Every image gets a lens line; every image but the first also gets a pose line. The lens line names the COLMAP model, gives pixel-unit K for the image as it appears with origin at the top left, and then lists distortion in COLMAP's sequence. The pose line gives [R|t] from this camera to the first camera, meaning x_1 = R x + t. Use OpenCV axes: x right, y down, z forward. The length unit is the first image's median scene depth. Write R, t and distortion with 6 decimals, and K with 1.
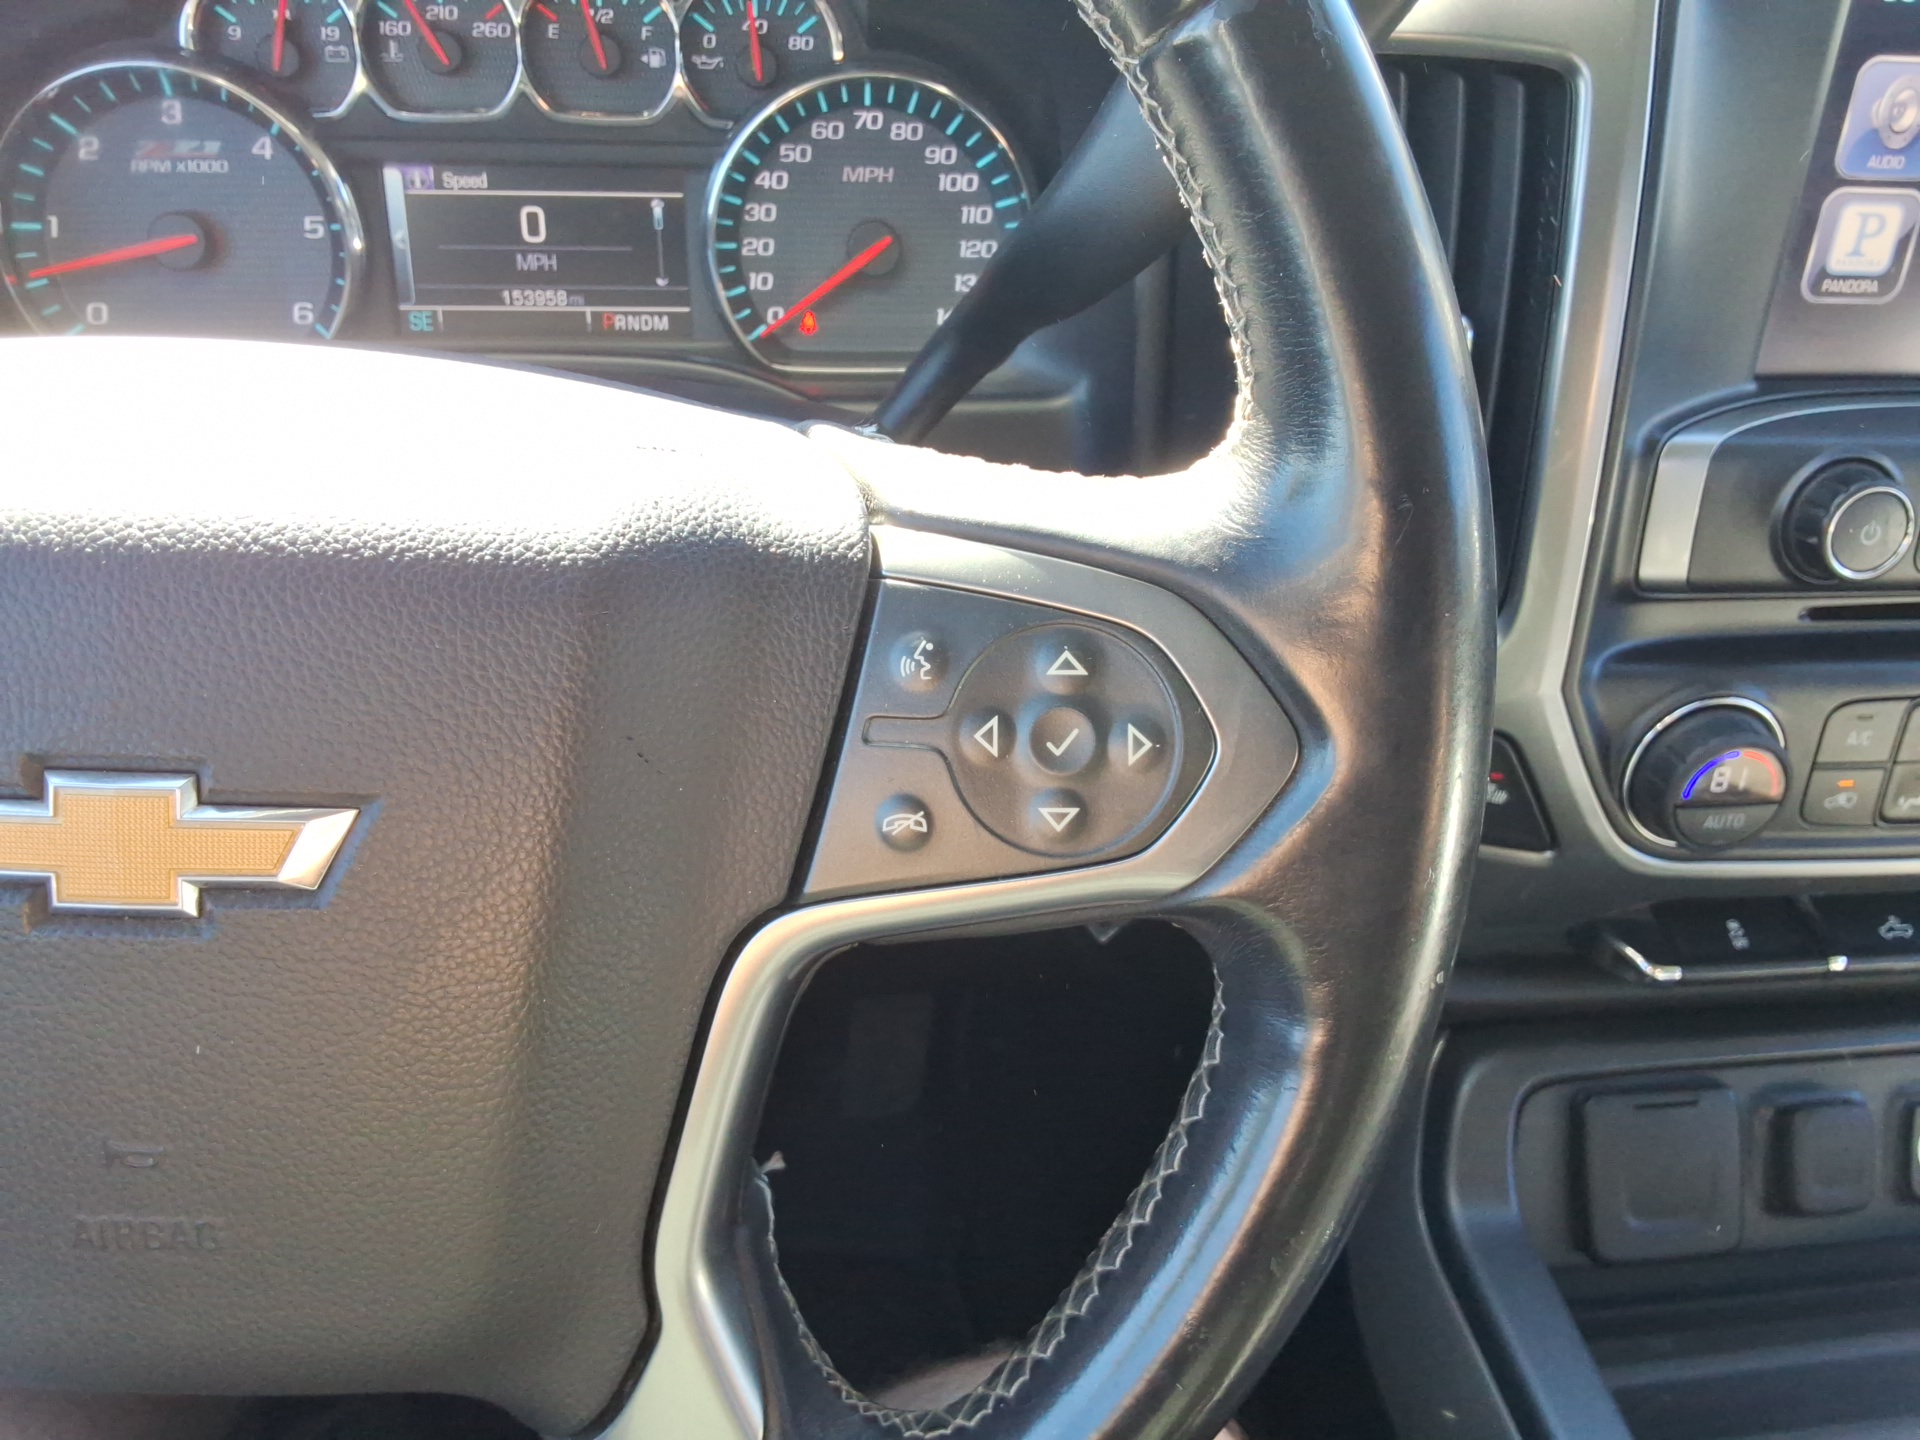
lens RADIAL K [[1540.9, 0, 978.9], [0, 1540.9, 736.5], [0, 0, 1]] dist [0.106731, -0.166457]
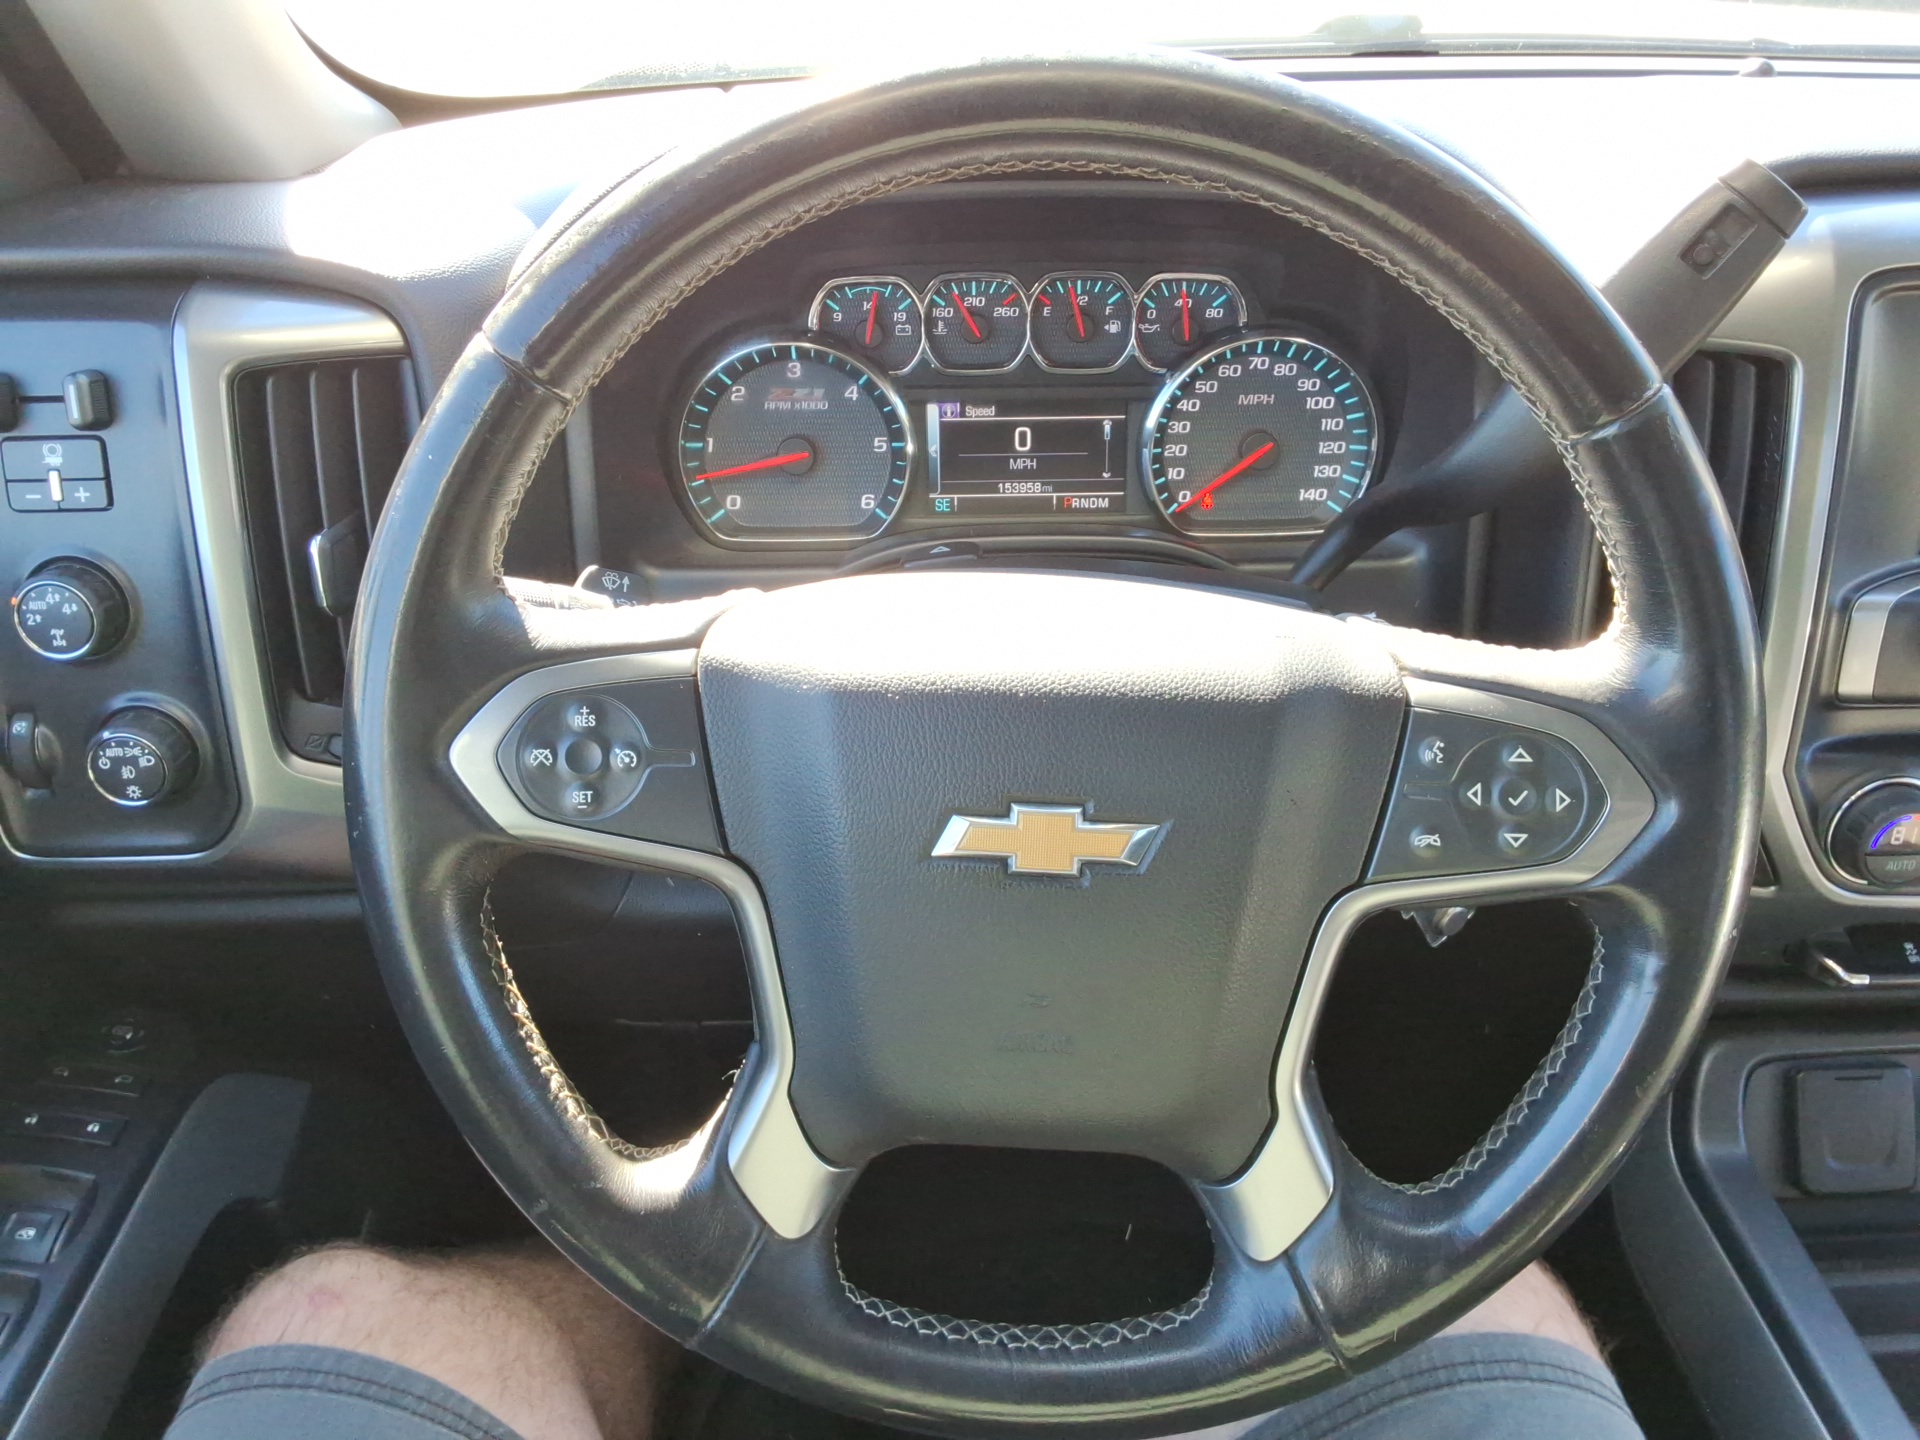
lens RADIAL K [[1540.9, 0, 980.5], [0, 1540.9, 733.0], [0, 0, 1]] dist [0.106731, -0.166457]
pose [[0.995903, 0.011318, -0.089713, -0.201239], [-0.015355, 0.998894, -0.044433, 0.009061], [0.089111, 0.045629, 0.994976, -0.434164]]
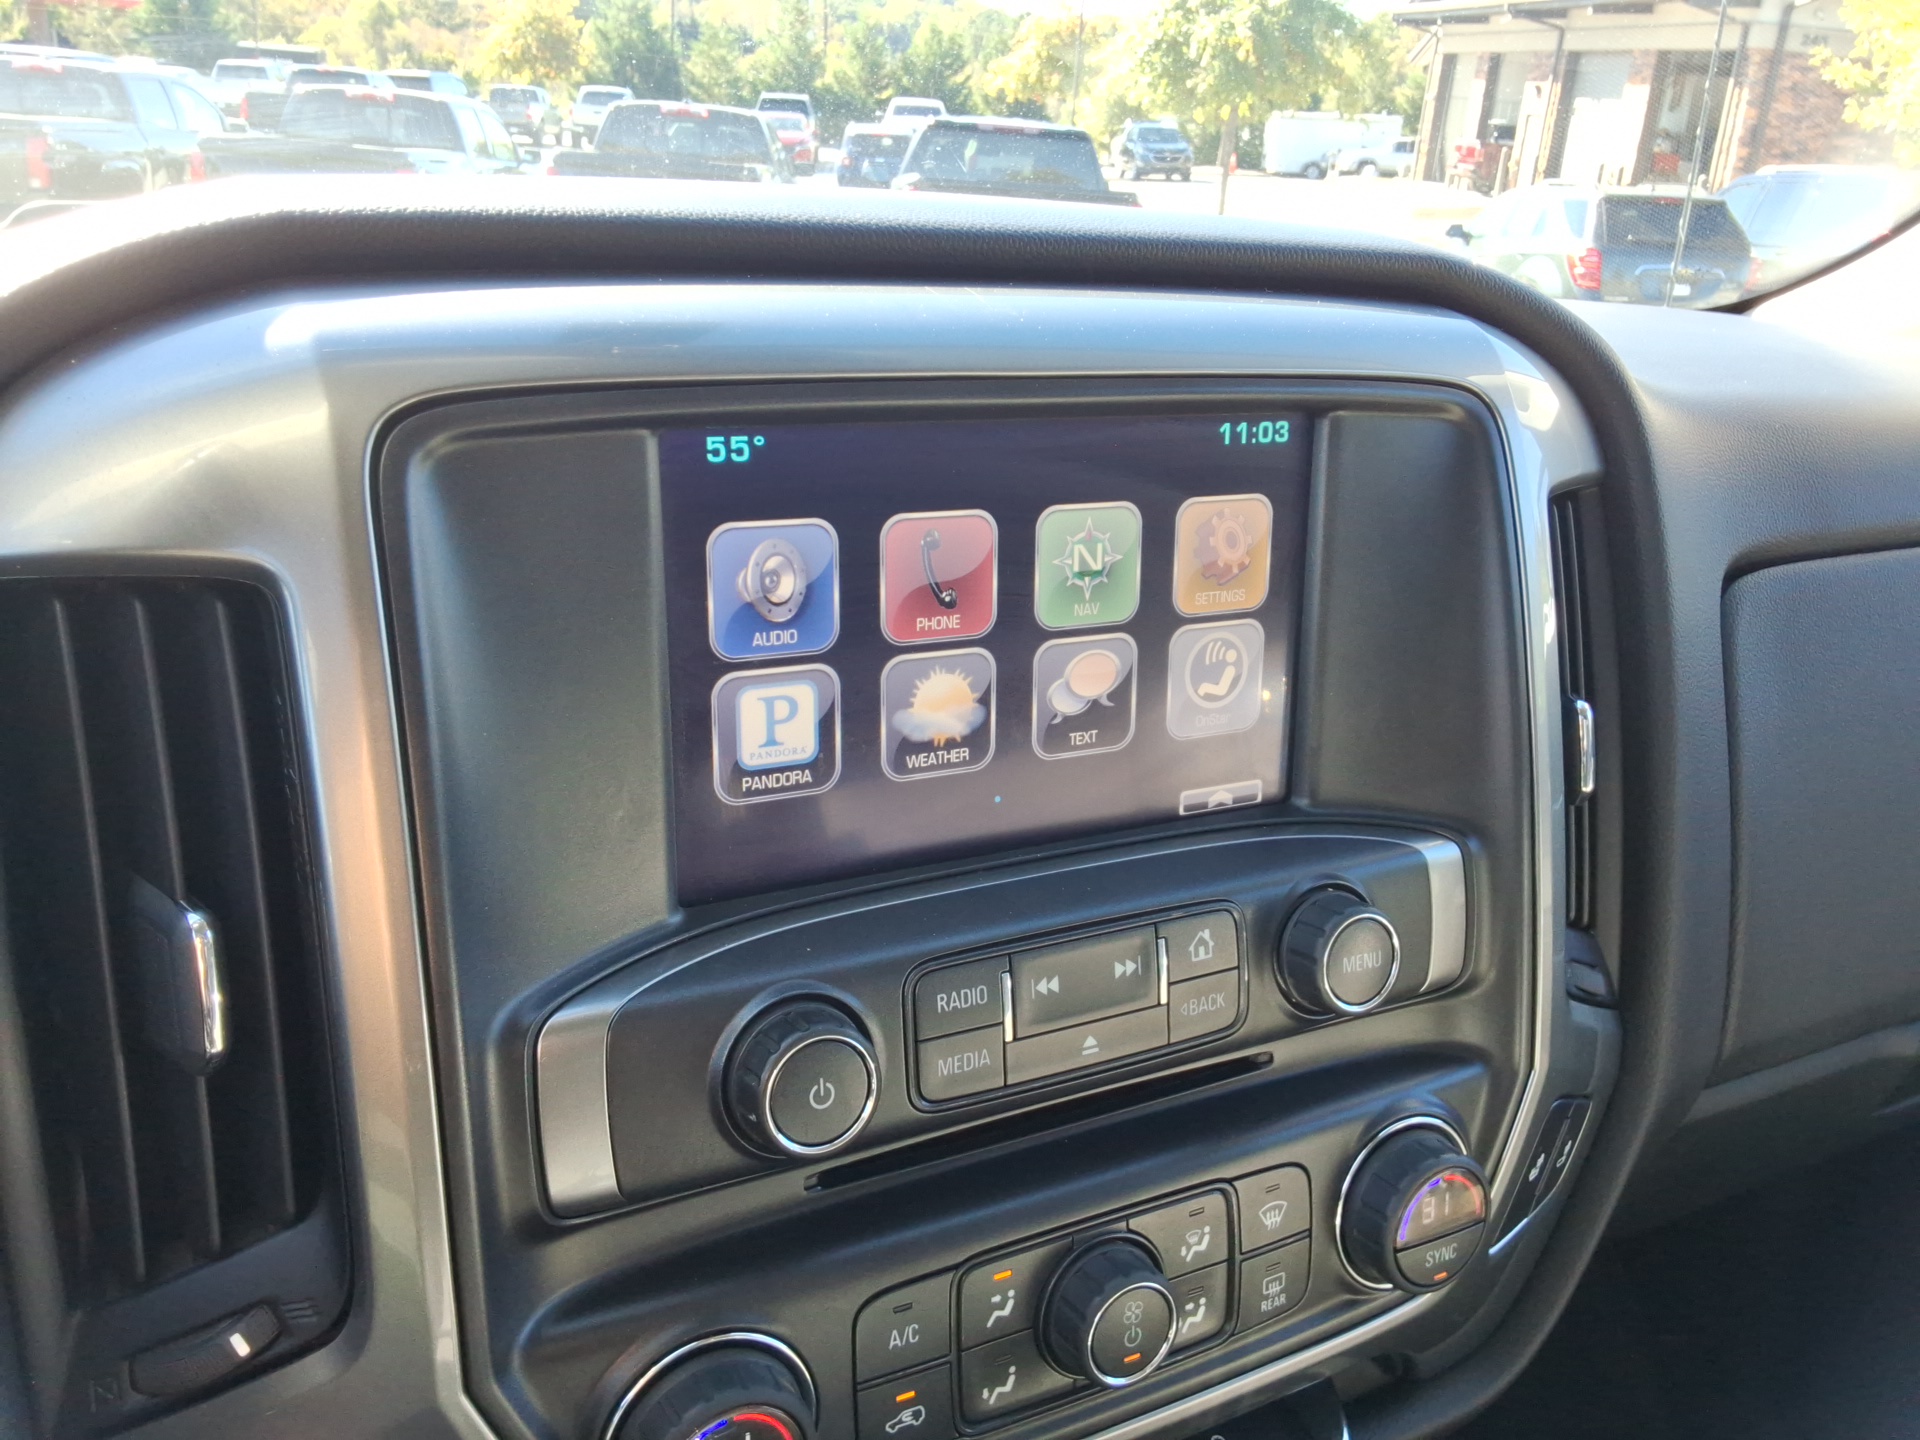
lens RADIAL K [[1540.9, 0, 983.3], [0, 1540.9, 712.9], [0, 0, 1]] dist [0.106731, -0.166457]
pose [[0.934561, -0.108911, 0.338725, 0.338684], [0.190933, 0.956828, -0.219146, -0.106594], [-0.300234, 0.269479, 0.915008, 0.183962]]
